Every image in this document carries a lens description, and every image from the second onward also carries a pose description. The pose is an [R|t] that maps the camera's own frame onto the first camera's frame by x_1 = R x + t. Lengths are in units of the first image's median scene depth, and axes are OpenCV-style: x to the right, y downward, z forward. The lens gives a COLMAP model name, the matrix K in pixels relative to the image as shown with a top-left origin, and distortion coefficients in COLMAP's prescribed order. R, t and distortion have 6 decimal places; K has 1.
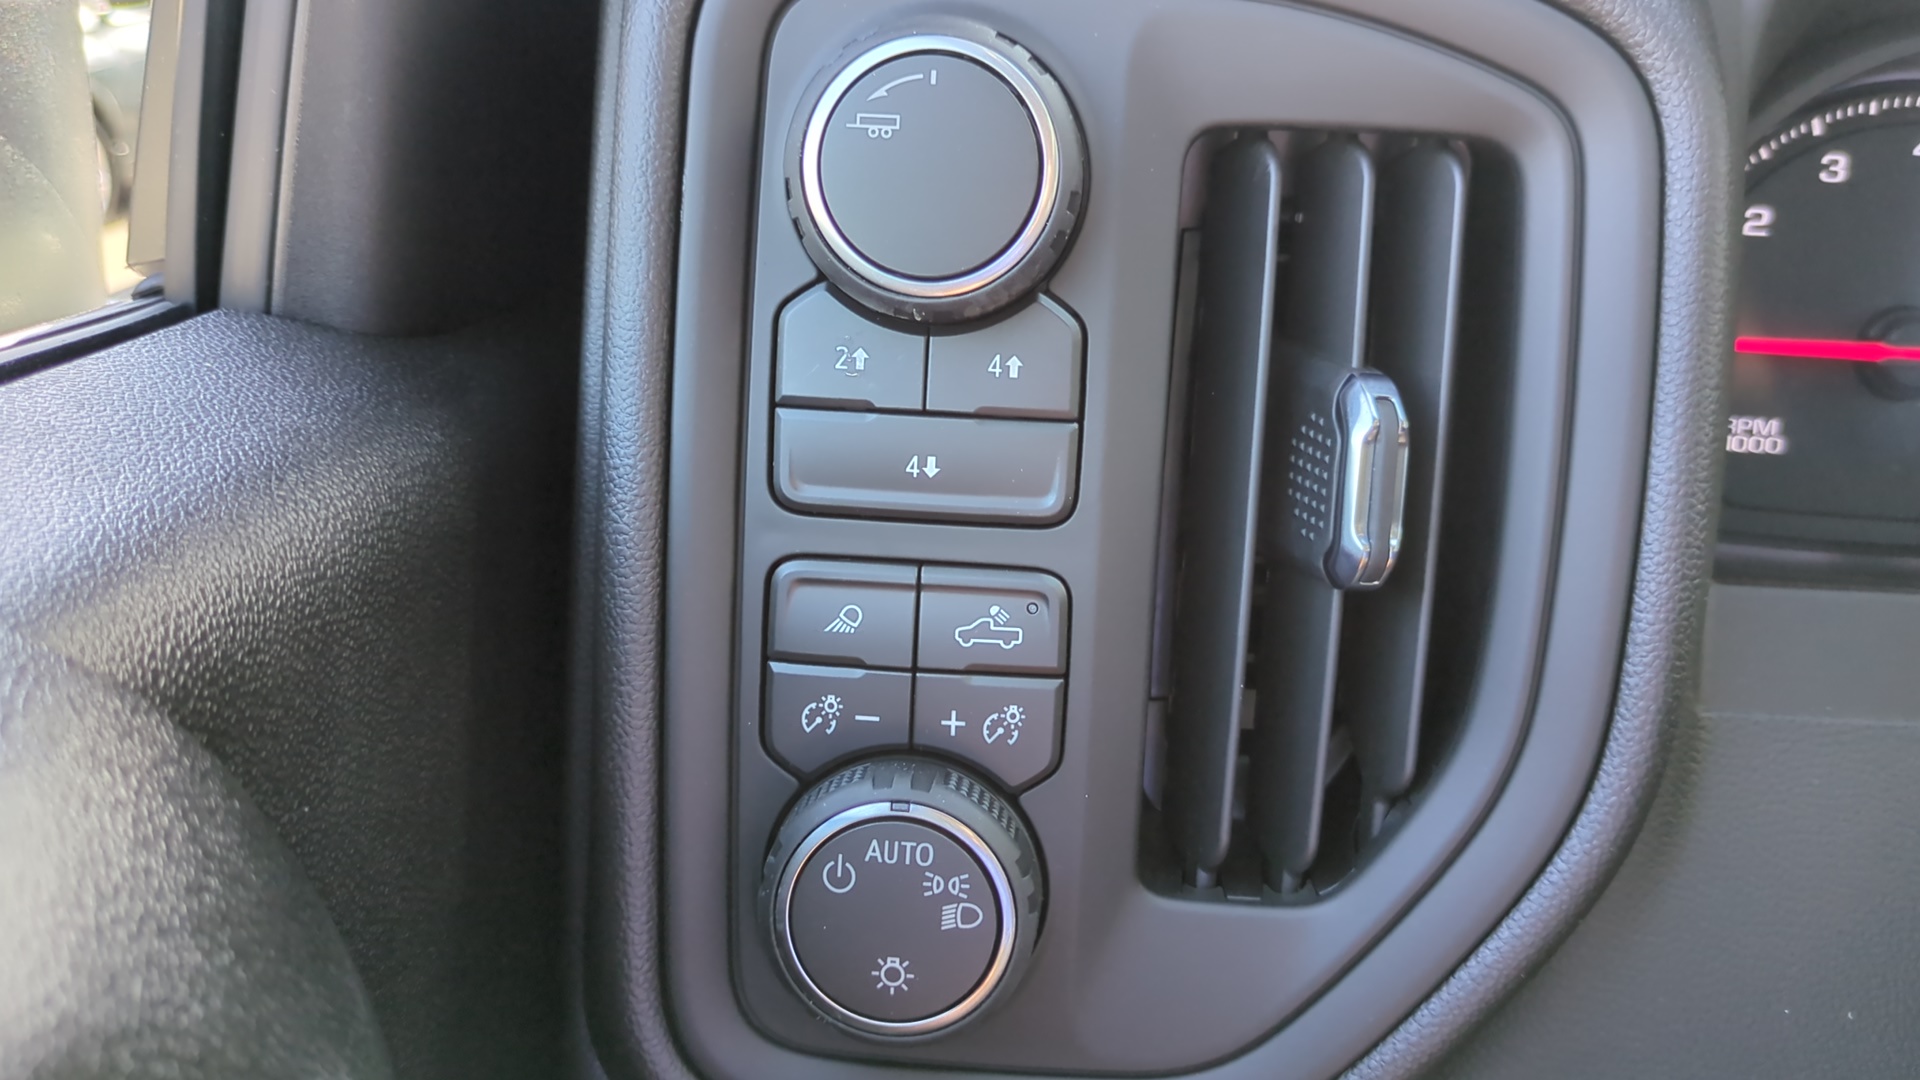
lens RADIAL K [[1611.1, 0, 964.2], [0, 1611.1, 527.3], [0, 0, 1]] dist [0.049898, -0.100687]
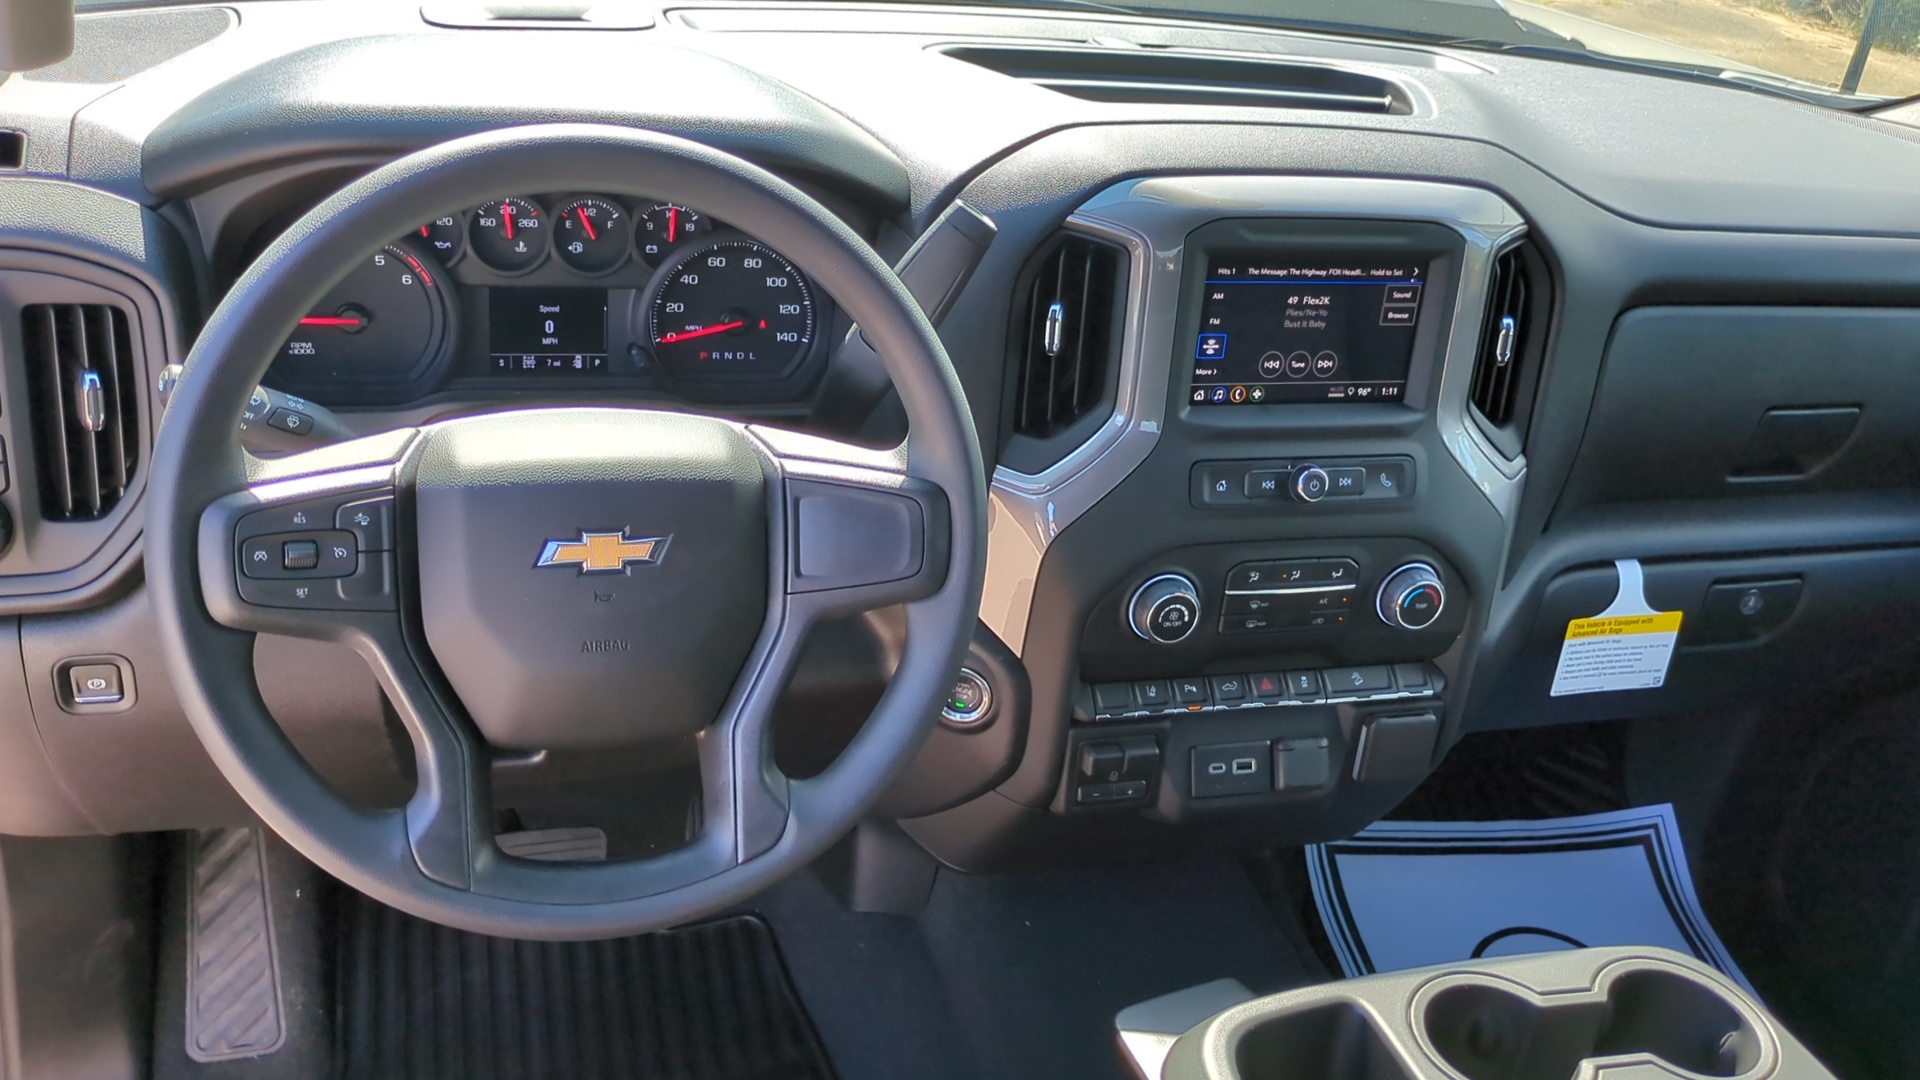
lens RADIAL K [[1611.1, 0, 957.7], [0, 1611.1, 523.7], [0, 0, 1]] dist [0.049898, -0.100687]
pose [[0.929751, -0.099129, 0.354593, 0.716337], [0.019839, 0.975164, 0.220595, -0.510206], [-0.367654, -0.198064, 0.908626, -2.955612]]
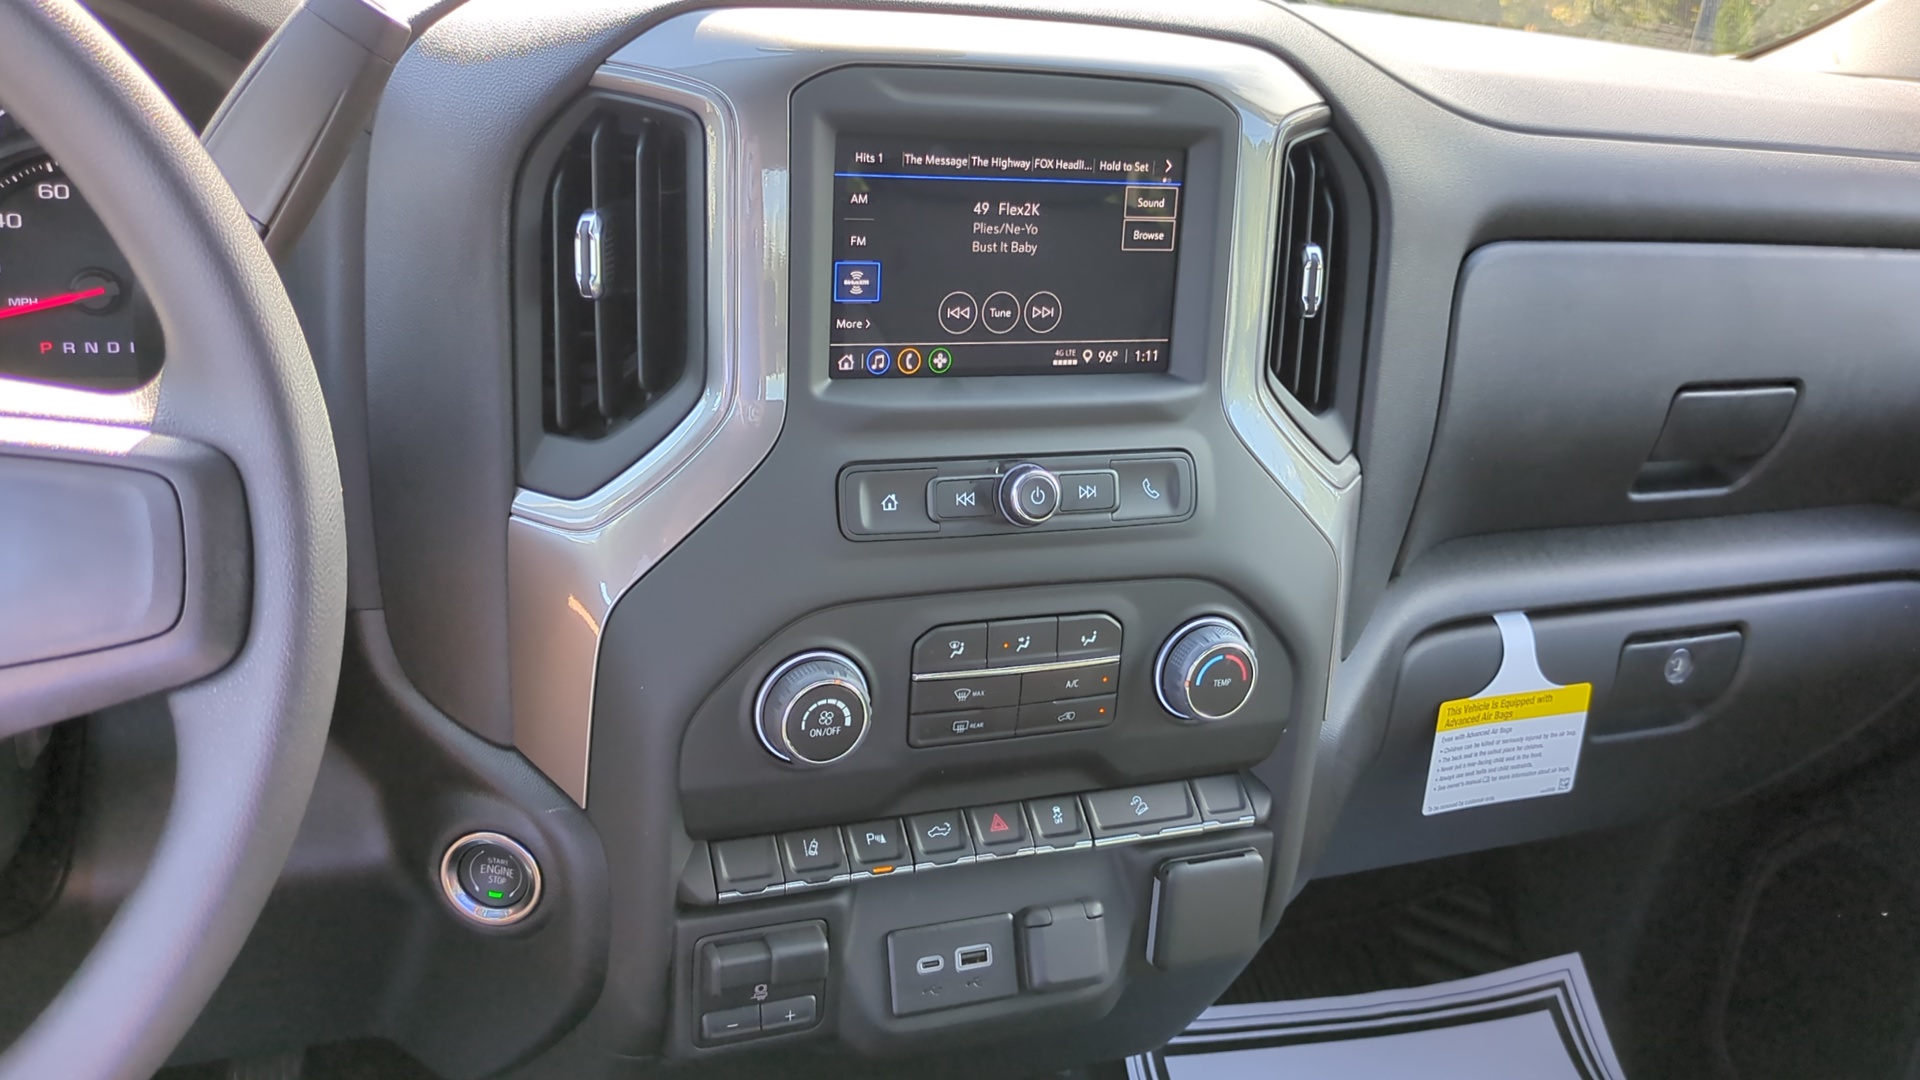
lens RADIAL K [[1611.1, 0, 939.5], [0, 1611.1, 520.3], [0, 0, 1]] dist [0.049898, -0.100687]
pose [[0.889260, -0.109047, 0.444213, 1.758750], [0.065045, 0.991444, 0.113172, 0.069579], [-0.452754, -0.071745, 0.888744, -1.737547]]
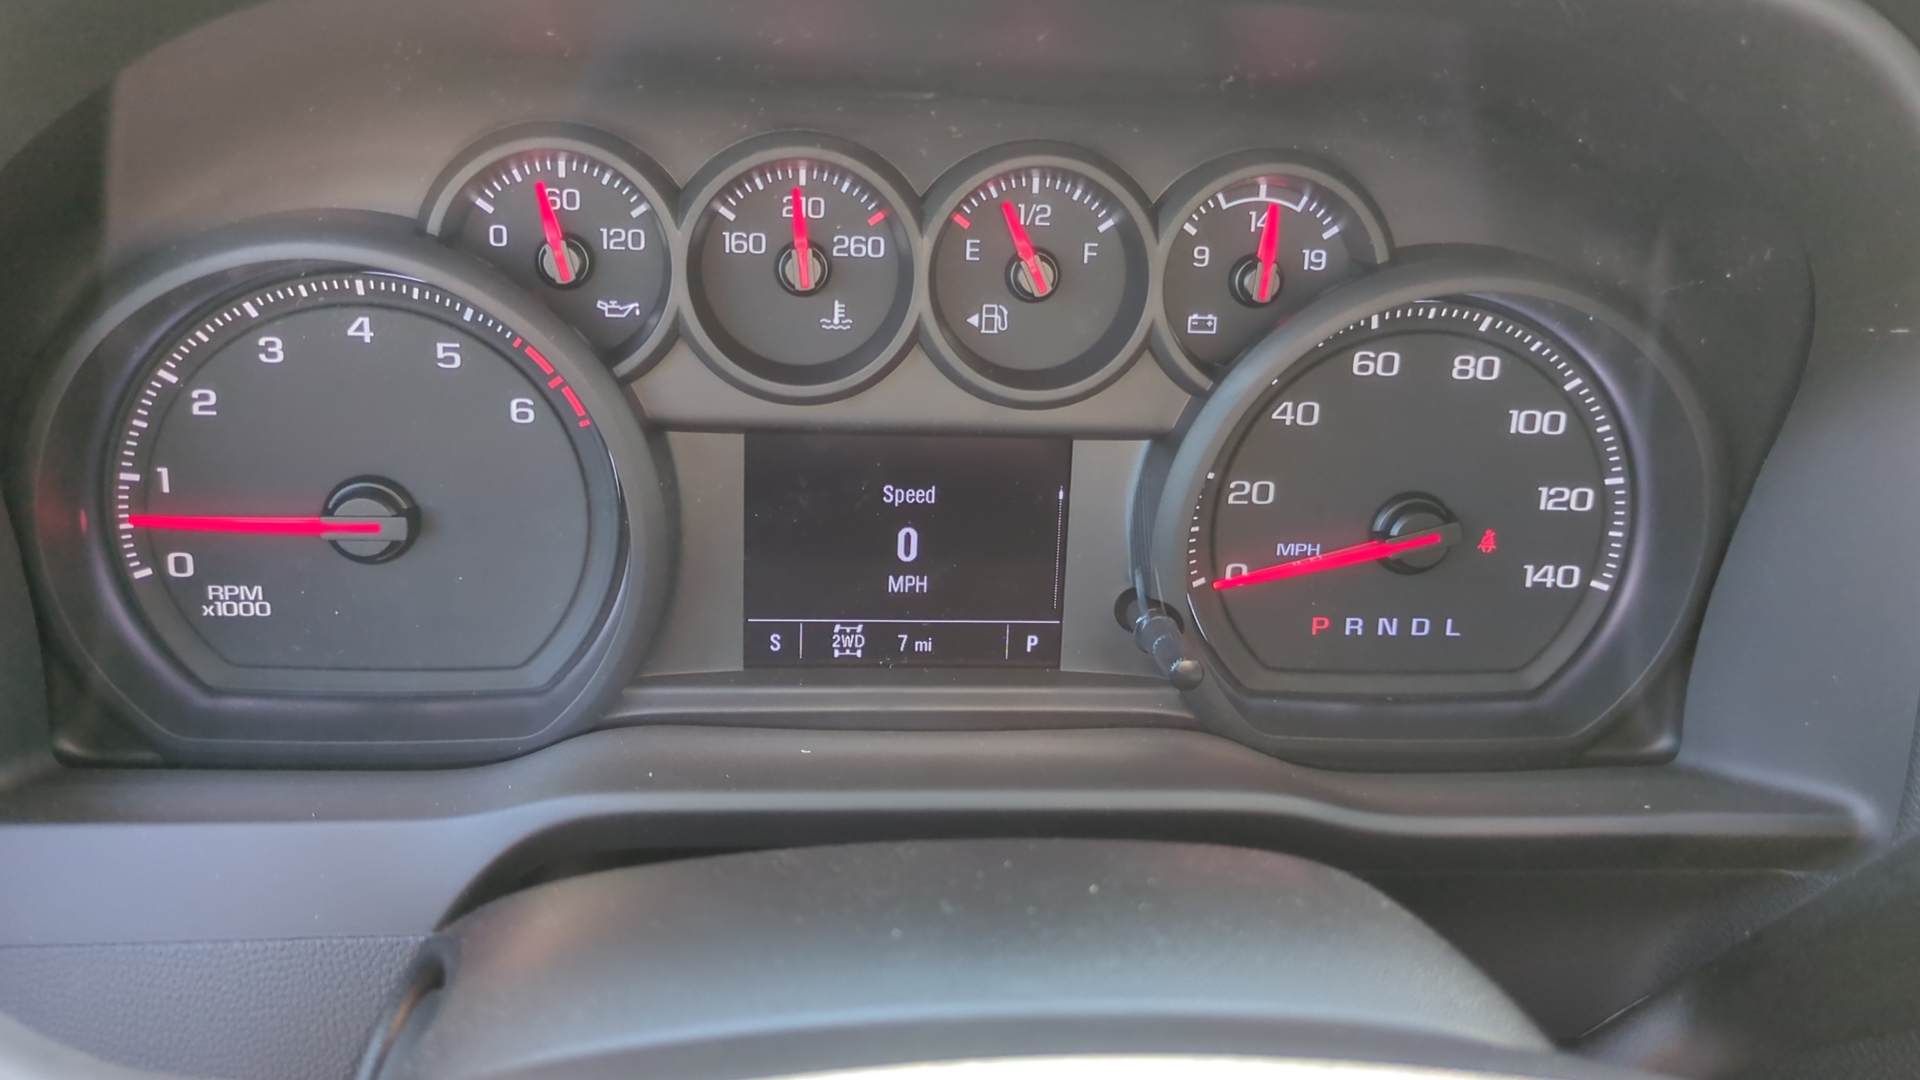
lens RADIAL K [[1611.1, 0, 962.5], [0, 1611.1, 525.5], [0, 0, 1]] dist [0.049898, -0.100687]
pose [[0.986451, -0.047062, 0.157160, 1.085413], [0.032306, 0.994938, 0.095159, -0.262140], [-0.160843, -0.088793, 0.982978, -0.130719]]
